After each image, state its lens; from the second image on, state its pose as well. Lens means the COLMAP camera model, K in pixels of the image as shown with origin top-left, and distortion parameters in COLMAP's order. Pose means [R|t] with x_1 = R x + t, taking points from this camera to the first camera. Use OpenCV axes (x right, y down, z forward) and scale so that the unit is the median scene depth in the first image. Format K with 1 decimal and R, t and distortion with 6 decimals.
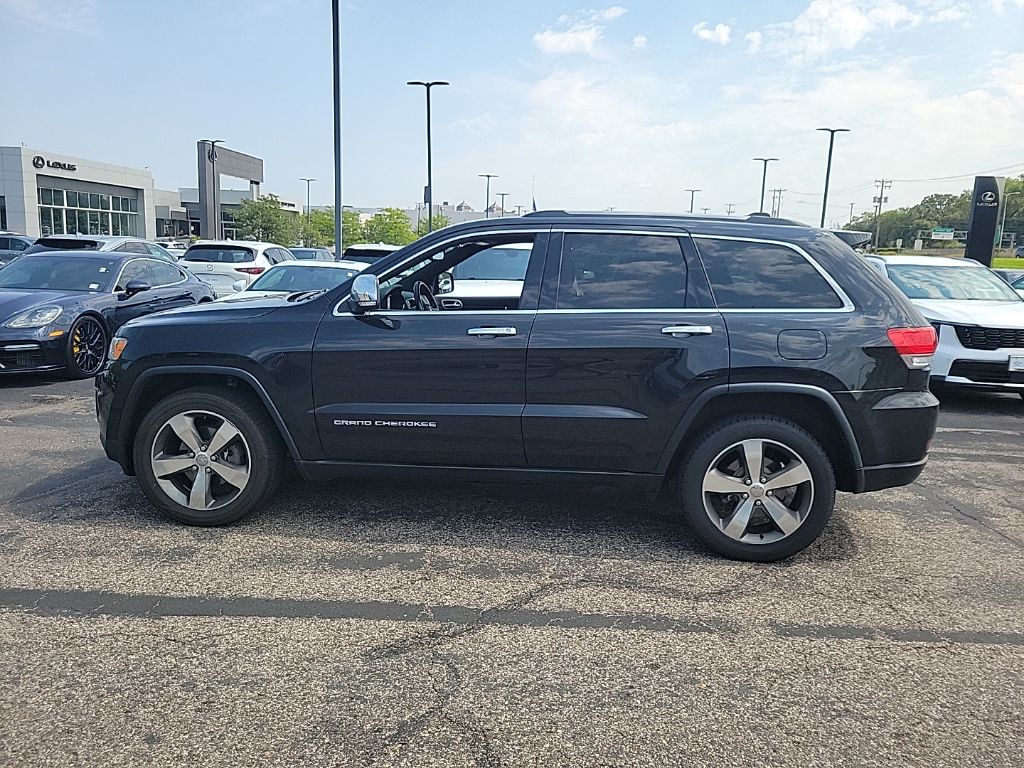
lens RADIAL K [[770.8, 0, 522.0], [0, 770.8, 362.1], [0, 0, 1]] dist [0.055476, -0.039502]
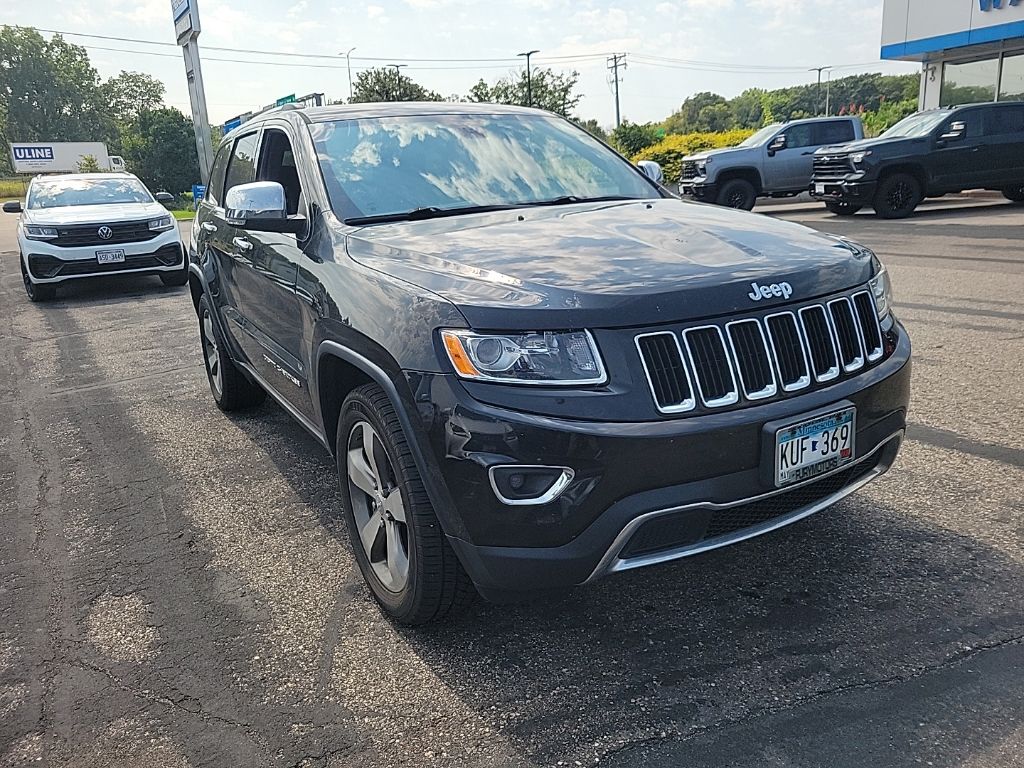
lens RADIAL K [[770.8, 0, 516.8], [0, 770.8, 363.4], [0, 0, 1]] dist [0.055476, -0.039502]
pose [[-0.579889, -0.195878, 0.790797, -0.905172], [0.145129, 0.930304, 0.336856, -0.222329], [-0.801665, 0.310107, -0.511045, 1.659264]]
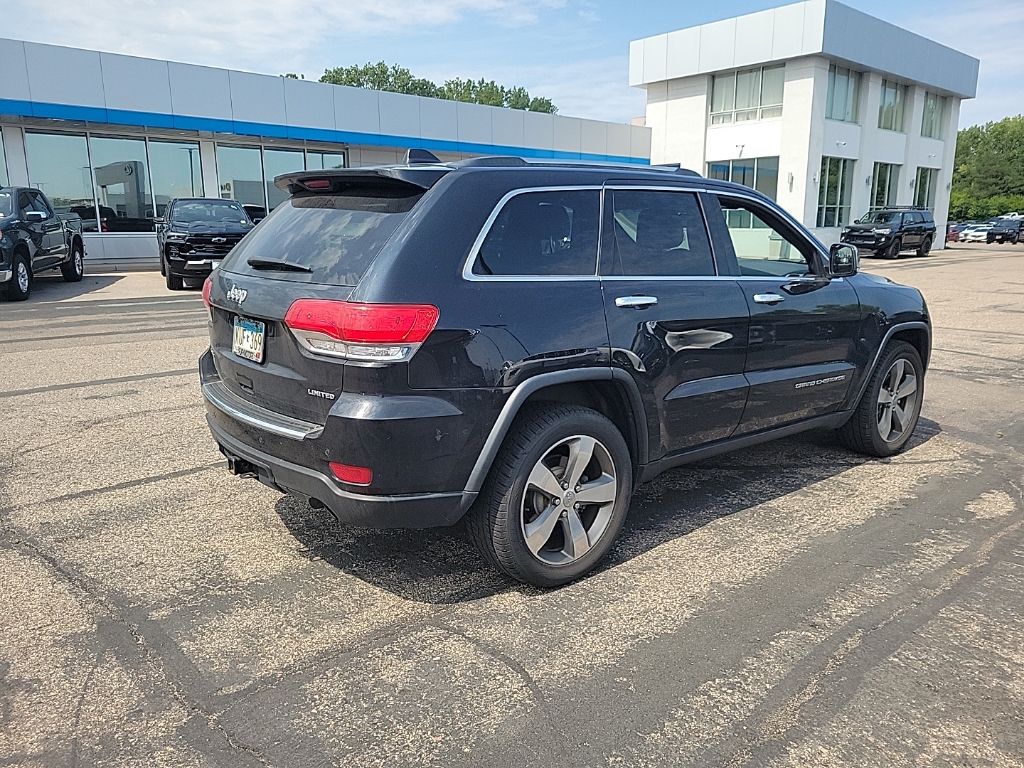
lens RADIAL K [[770.8, 0, 519.1], [0, 770.8, 379.8], [0, 0, 1]] dist [0.055476, -0.039502]
pose [[-0.706944, 0.104633, -0.699487, 0.904796], [-0.125161, 0.954880, 0.269331, -0.220680], [0.696107, 0.277951, -0.661950, 1.865664]]
